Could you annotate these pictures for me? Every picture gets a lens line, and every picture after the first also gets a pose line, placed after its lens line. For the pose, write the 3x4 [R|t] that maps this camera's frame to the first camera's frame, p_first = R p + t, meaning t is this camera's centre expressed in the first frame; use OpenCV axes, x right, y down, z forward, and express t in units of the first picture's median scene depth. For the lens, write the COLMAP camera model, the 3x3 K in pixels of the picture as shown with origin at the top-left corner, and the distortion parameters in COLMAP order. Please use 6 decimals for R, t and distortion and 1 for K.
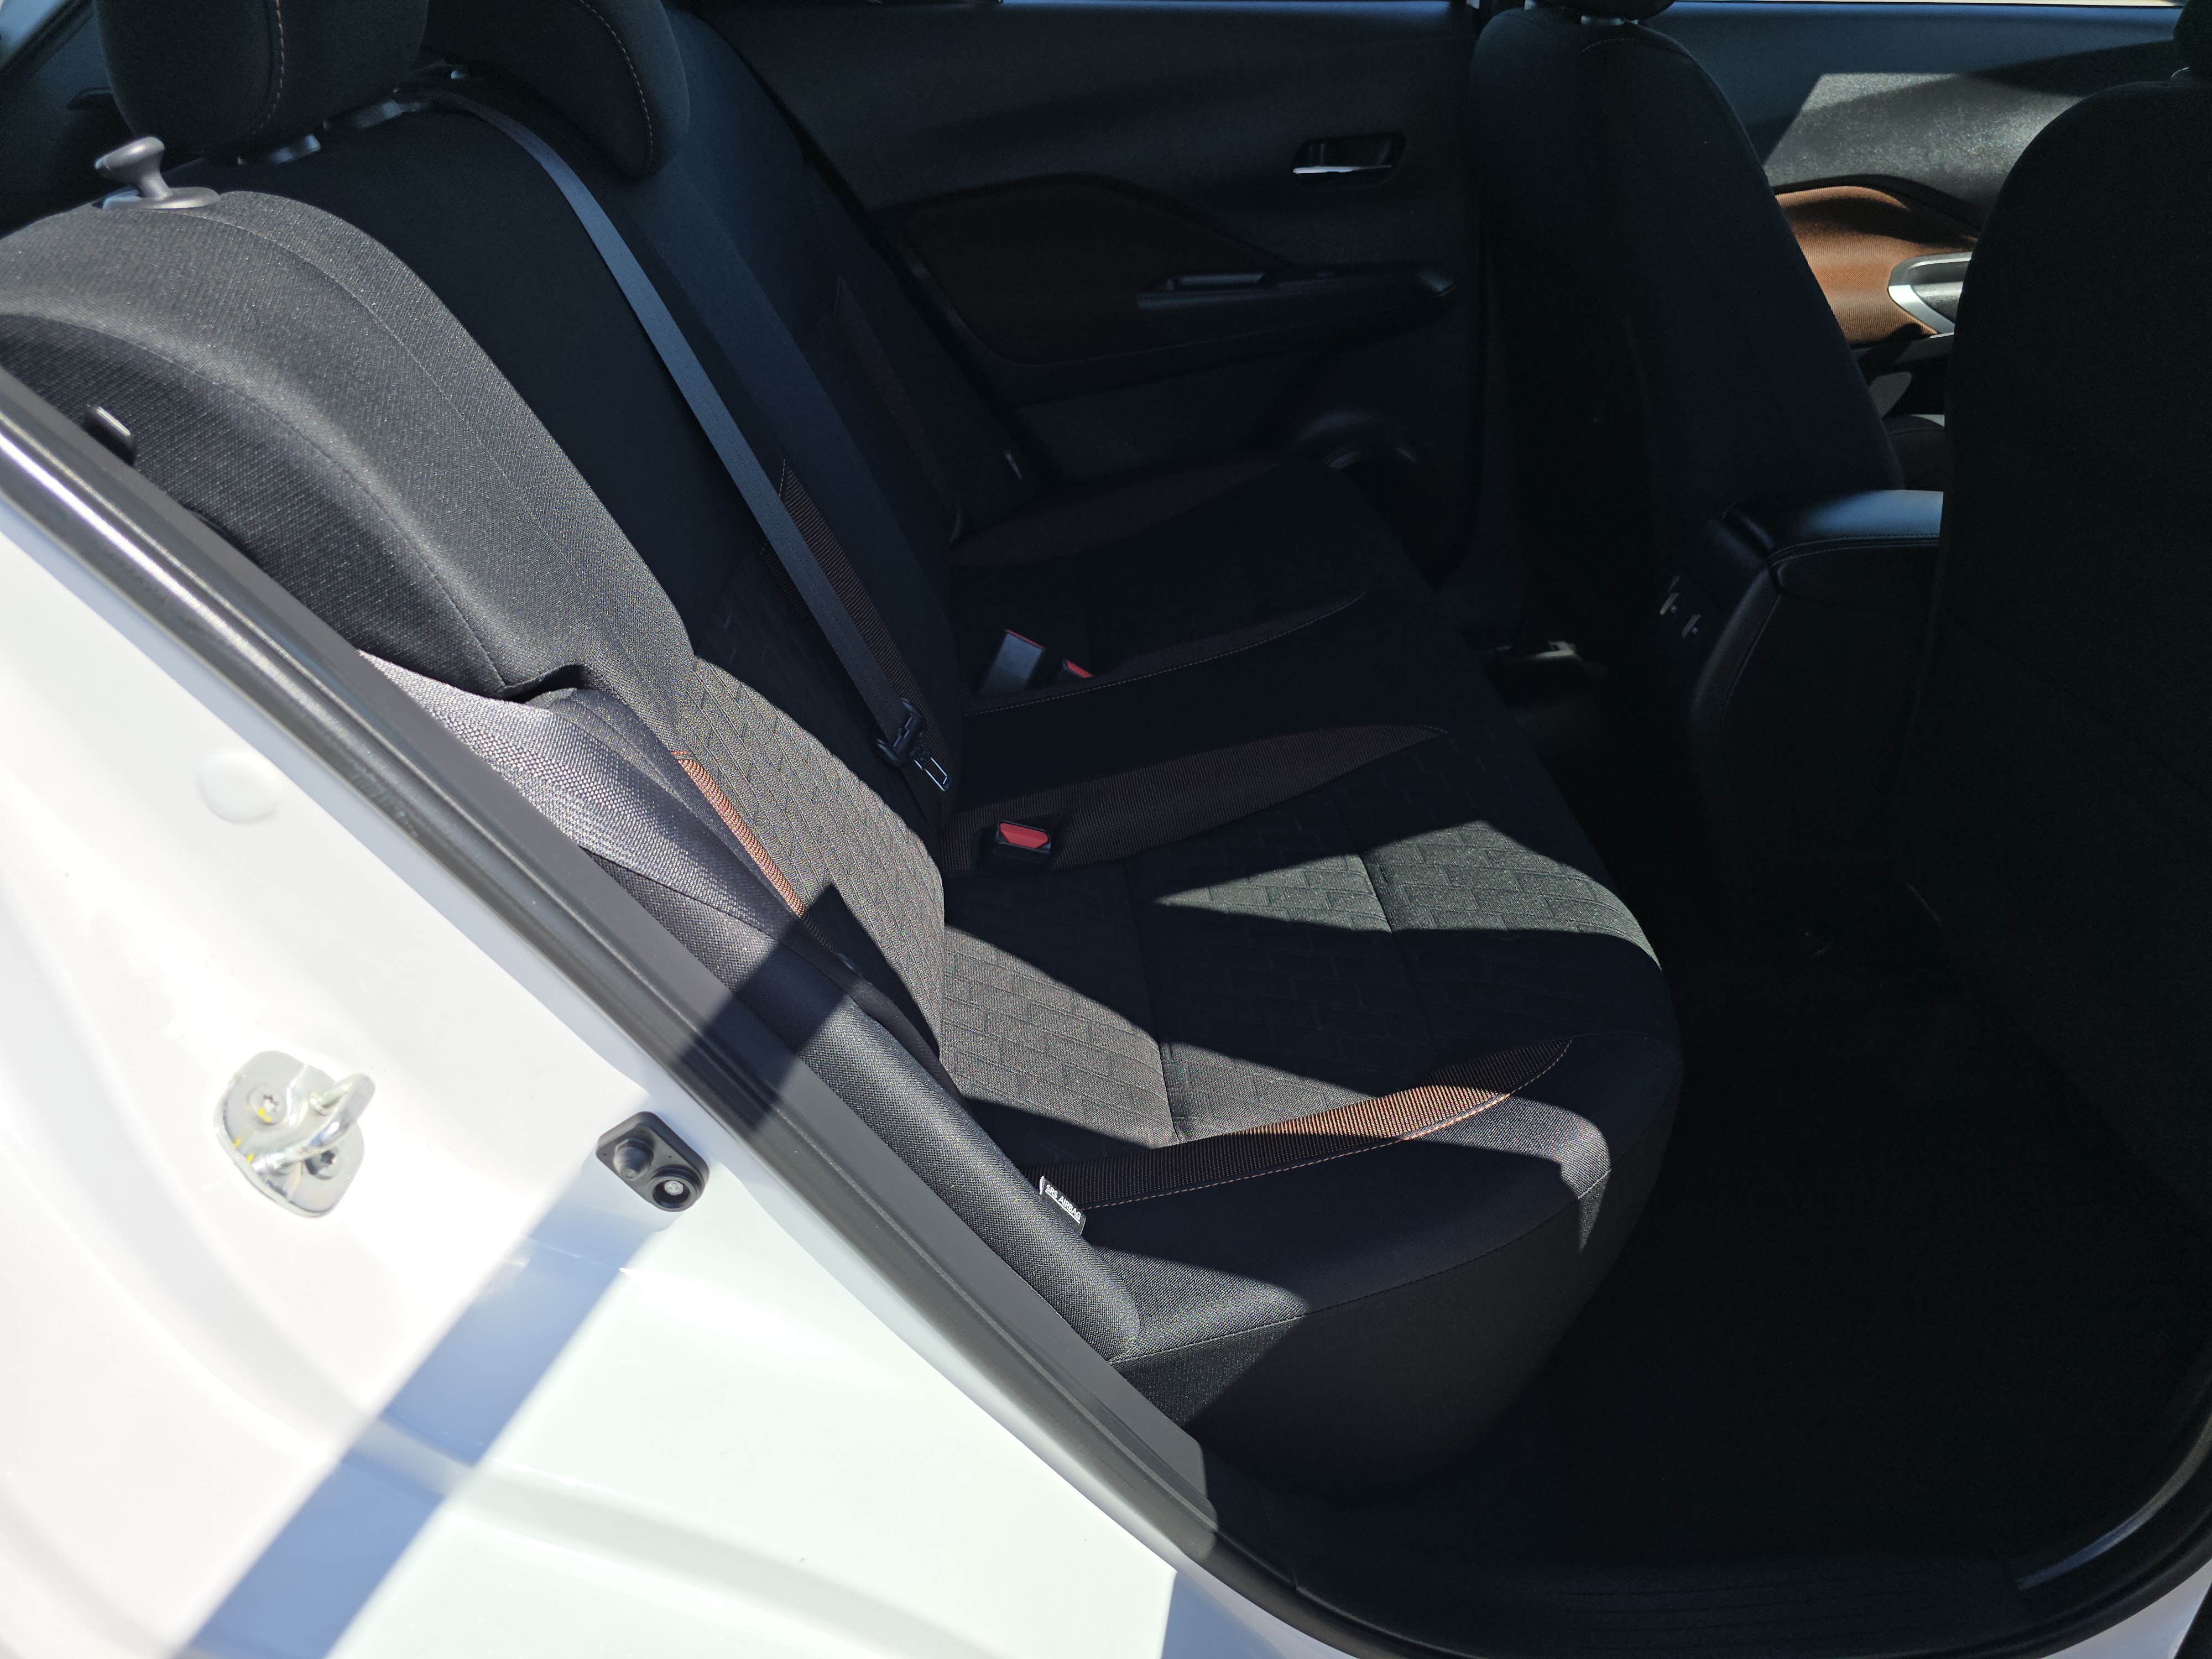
lens RADIAL K [[1423.1, 0, 1106.0], [0, 1423.1, 829.5], [0, 0, 1]] dist [0.002633, -0.000786]
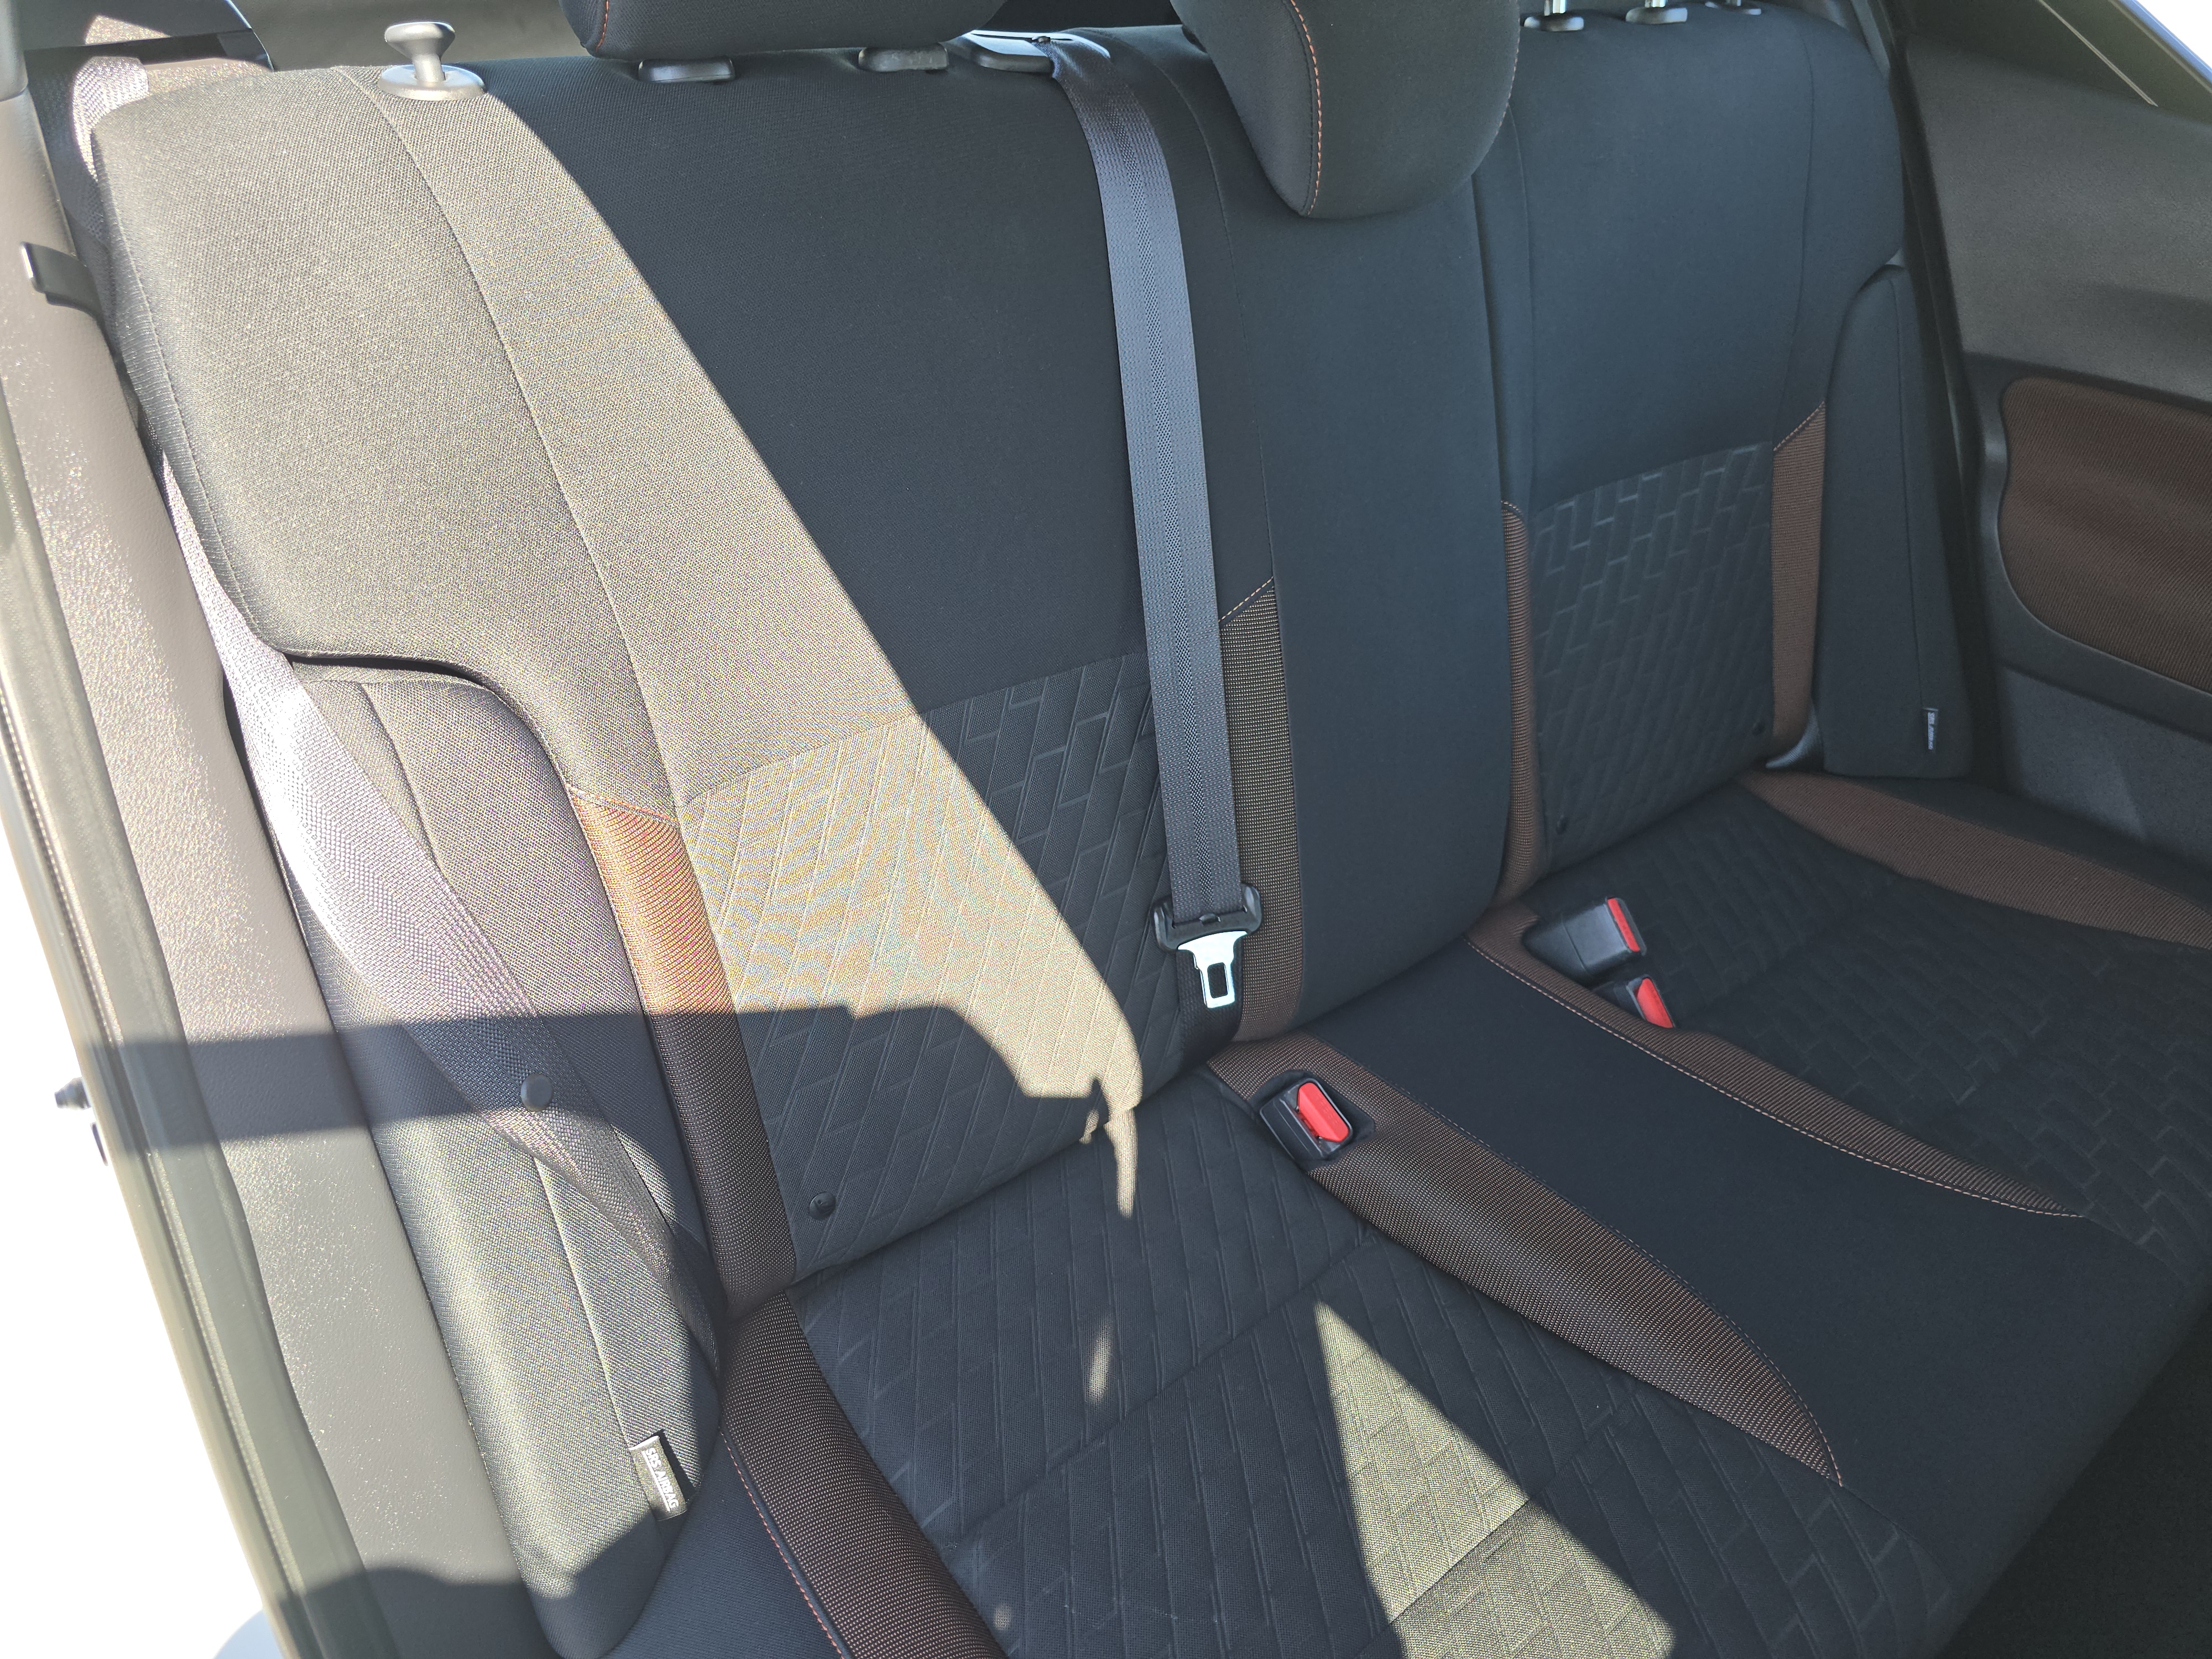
lens RADIAL K [[1423.1, 0, 1106.0], [0, 1423.1, 829.5], [0, 0, 1]] dist [0.002633, -0.000786]
pose [[0.555397, 0.596951, -0.578951, 0.246099], [-0.564915, 0.781739, 0.264112, -0.267832], [0.610250, 0.180371, 0.771402, 0.285635]]
